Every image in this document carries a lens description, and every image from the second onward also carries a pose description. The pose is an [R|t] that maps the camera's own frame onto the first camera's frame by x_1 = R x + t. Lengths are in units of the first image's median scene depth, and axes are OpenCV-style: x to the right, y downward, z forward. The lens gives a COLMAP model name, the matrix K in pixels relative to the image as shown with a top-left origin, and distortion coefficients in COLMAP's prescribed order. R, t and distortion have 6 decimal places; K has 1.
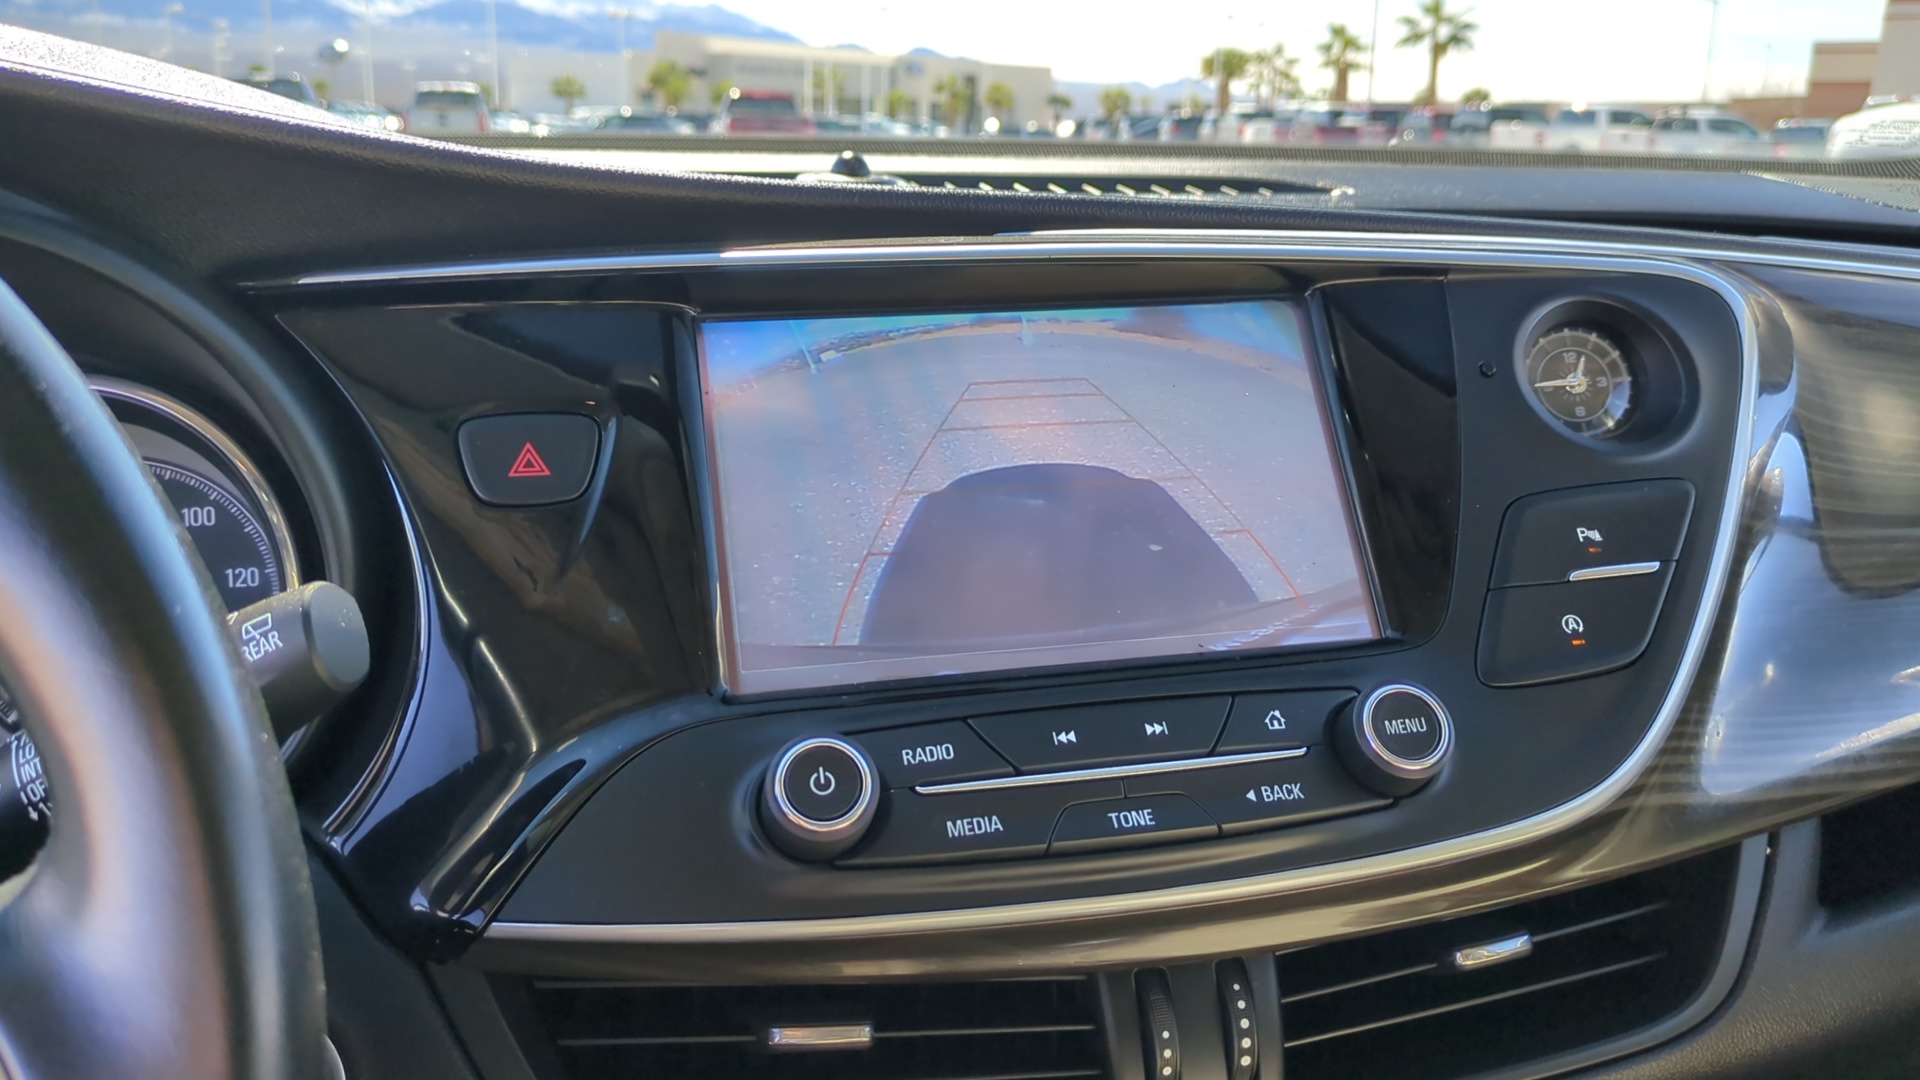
lens RADIAL K [[1659.4, 0, 972.0], [0, 1659.4, 540.7], [0, 0, 1]] dist [0.058750, -0.079490]
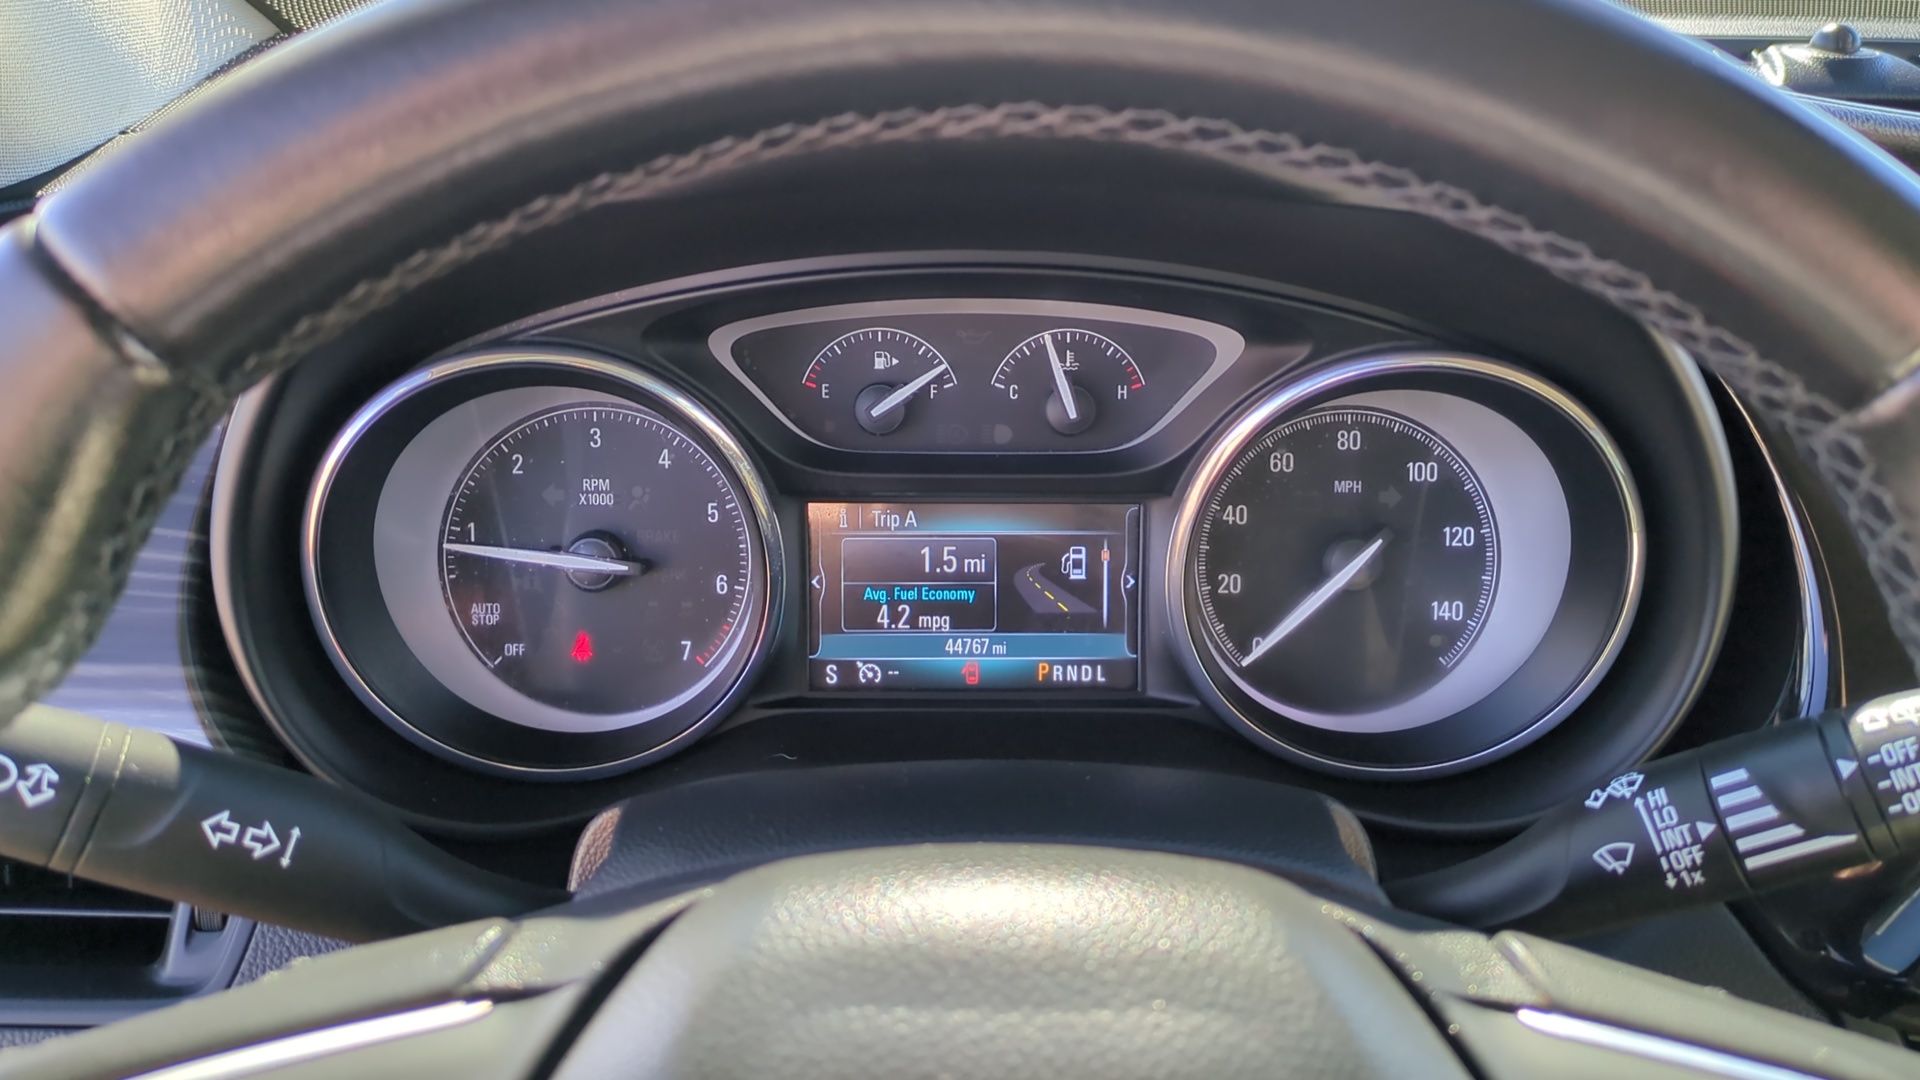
lens RADIAL K [[1648.8, 0, 967.8], [0, 1648.8, 540.6], [0, 0, 1]] dist [0.065089, -0.084339]
pose [[0.970607, 0.087853, -0.224062, -0.550421], [-0.057724, 0.988798, 0.137644, -0.101848], [0.233645, -0.120664, 0.964806, 0.001600]]
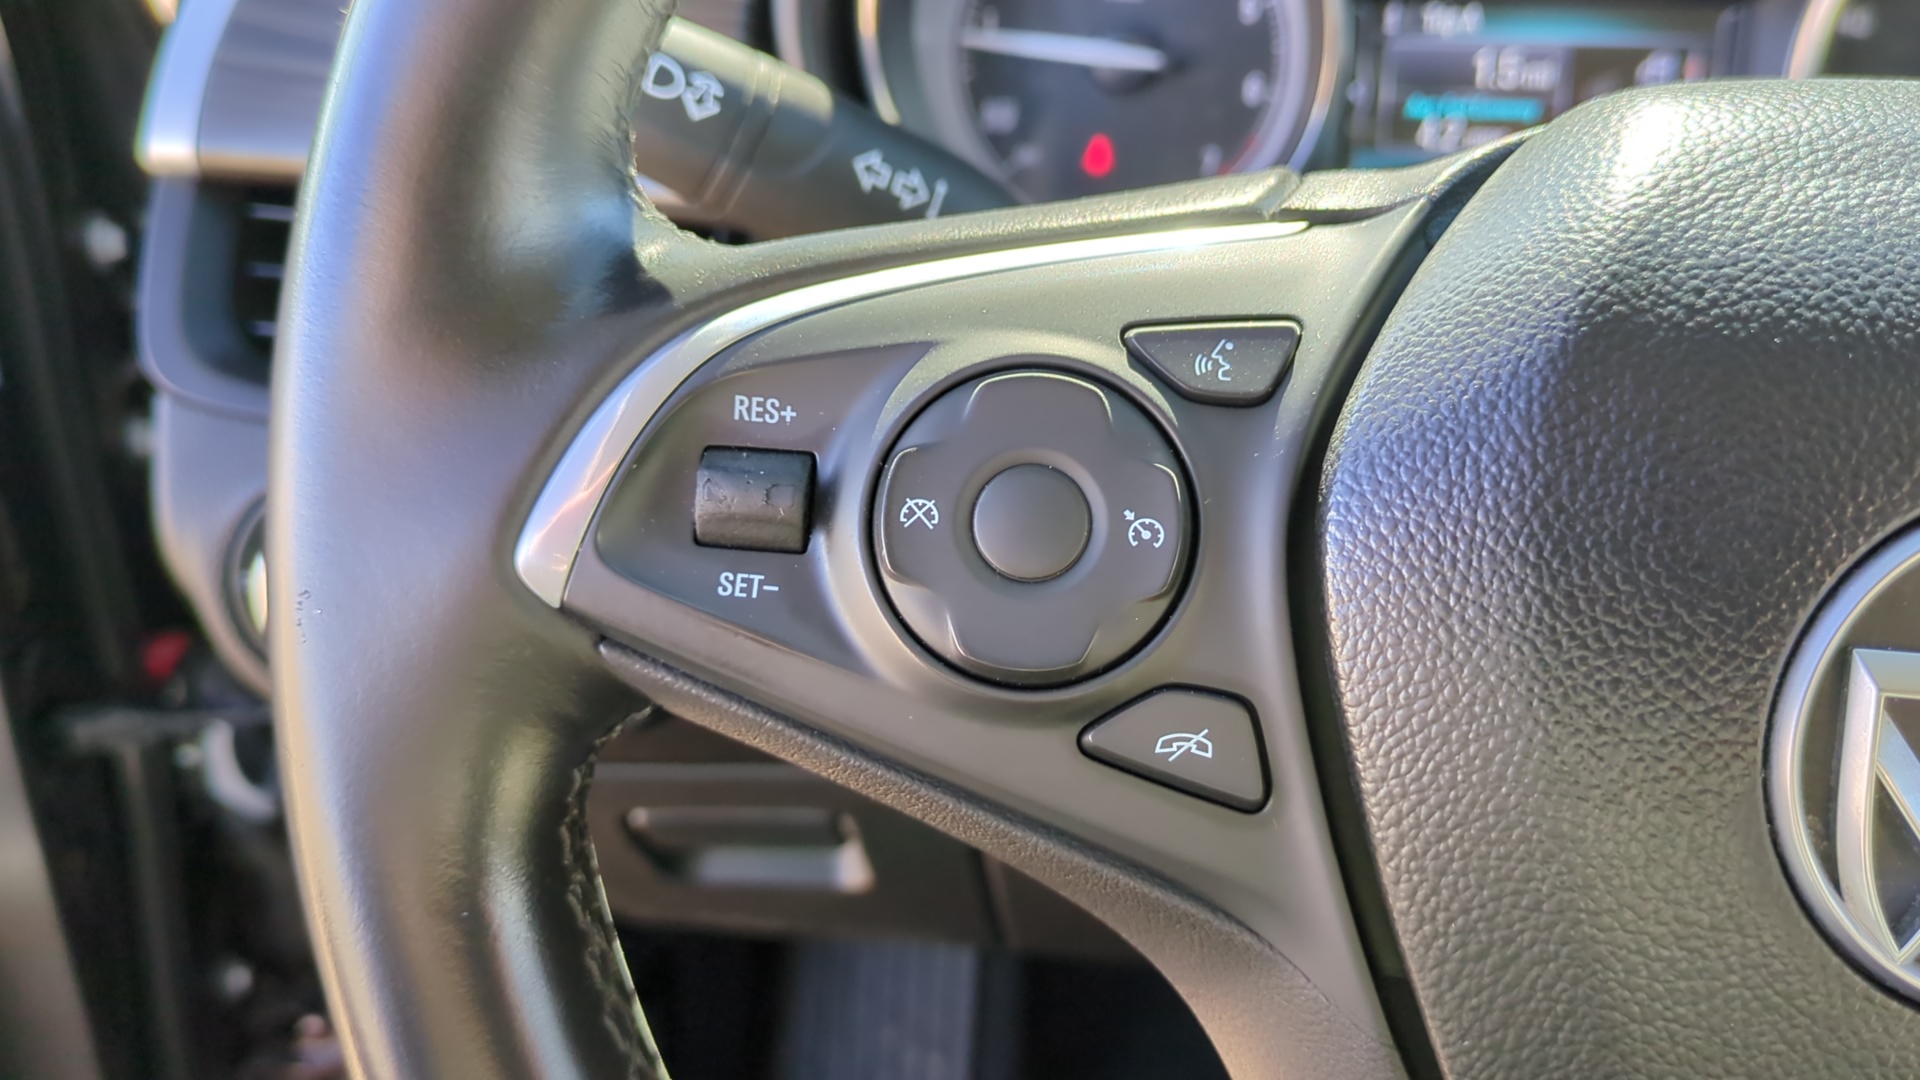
lens RADIAL K [[1648.8, 0, 967.8], [0, 1648.8, 540.6], [0, 0, 1]] dist [0.065089, -0.084339]
pose [[0.922496, 0.171301, -0.345915, -0.710600], [-0.076843, 0.959698, 0.270325, 0.087079], [0.378281, -0.222792, 0.898480, -0.015353]]
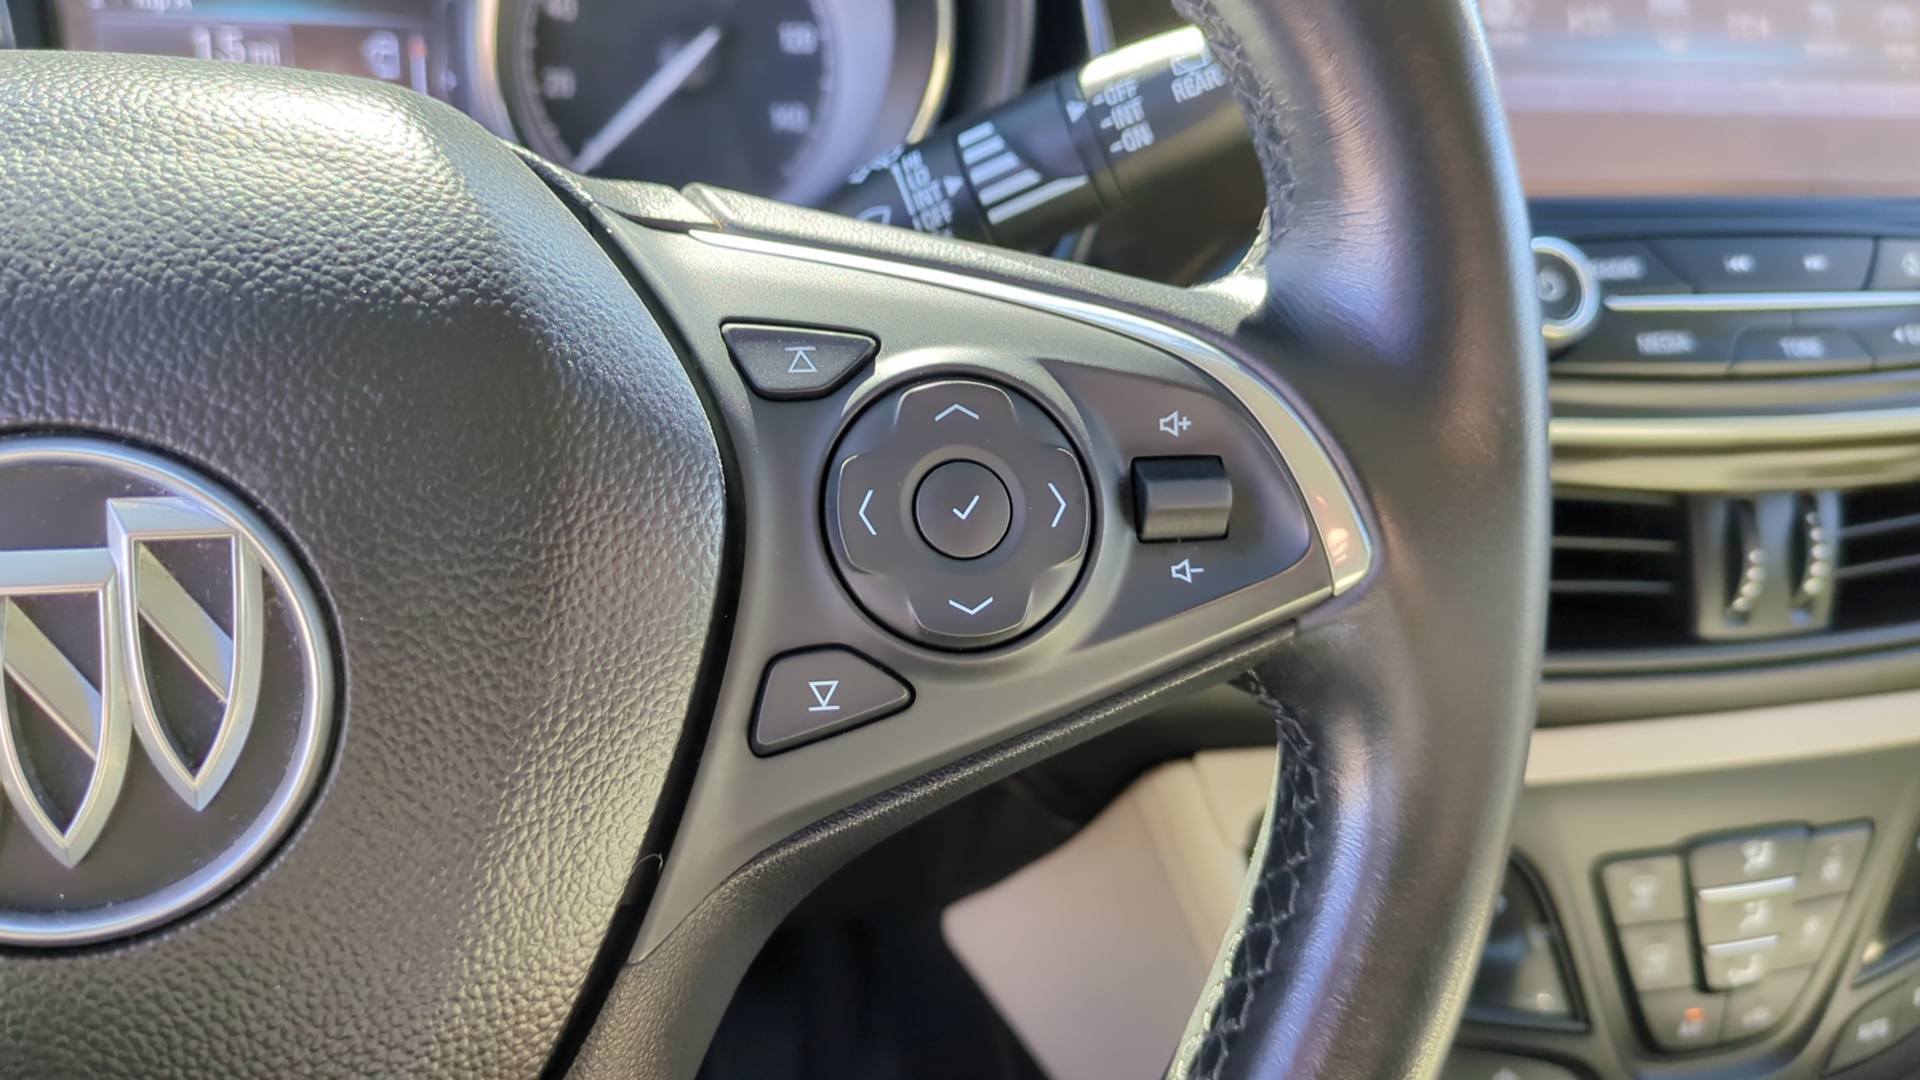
lens RADIAL K [[1669.3, 0, 982.8], [0, 1669.3, 552.5], [0, 0, 1]] dist [0.002091, -0.003633]
pose [[0.994901, 0.061436, 0.079986, -0.431744], [-0.079303, 0.966520, 0.244029, 0.071179], [-0.062316, -0.249128, 0.966464, 0.010856]]
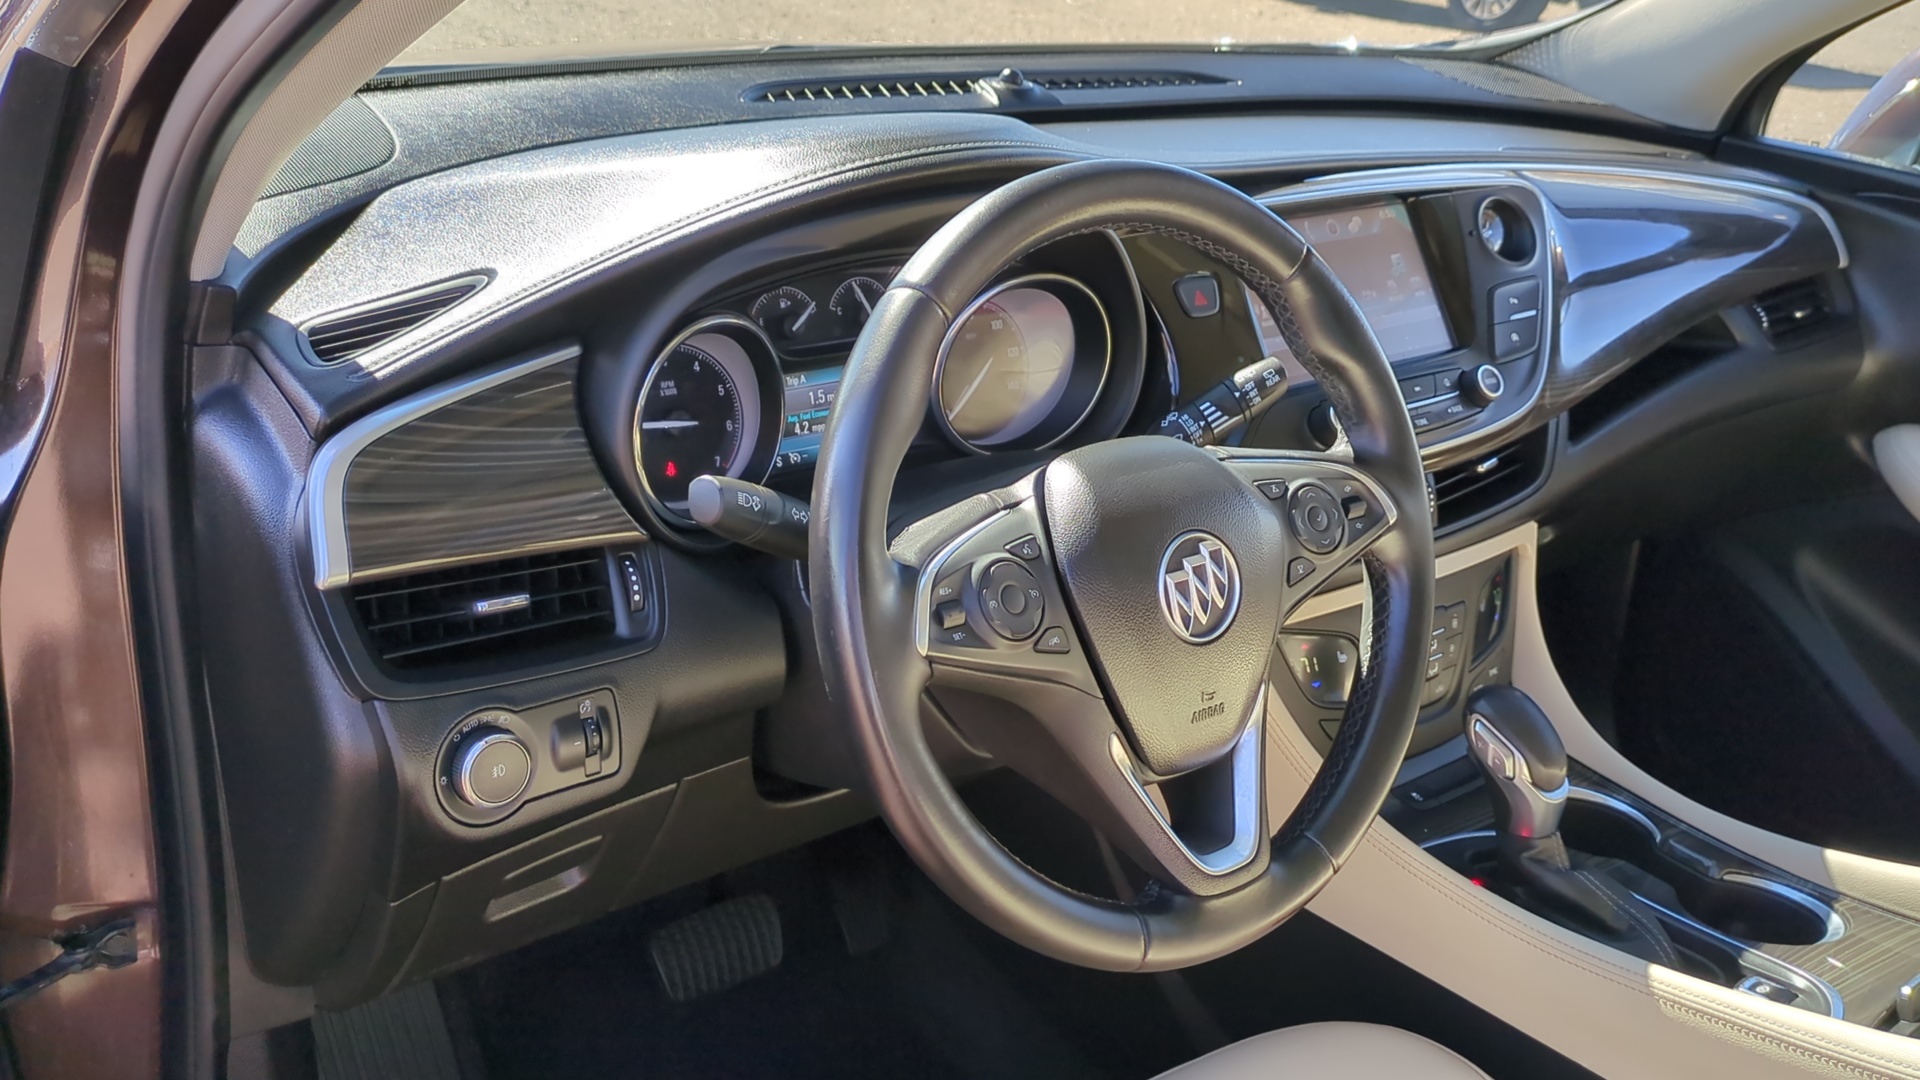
lens RADIAL K [[1657.4, 0, 969.8], [0, 1657.4, 546.1], [0, 0, 1]] dist [0.059430, -0.077753]
pose [[0.916312, -0.108349, 0.385530, -1.495971], [0.029688, 0.978433, 0.204418, -0.192876], [-0.399364, -0.175865, 0.899767, -1.078167]]
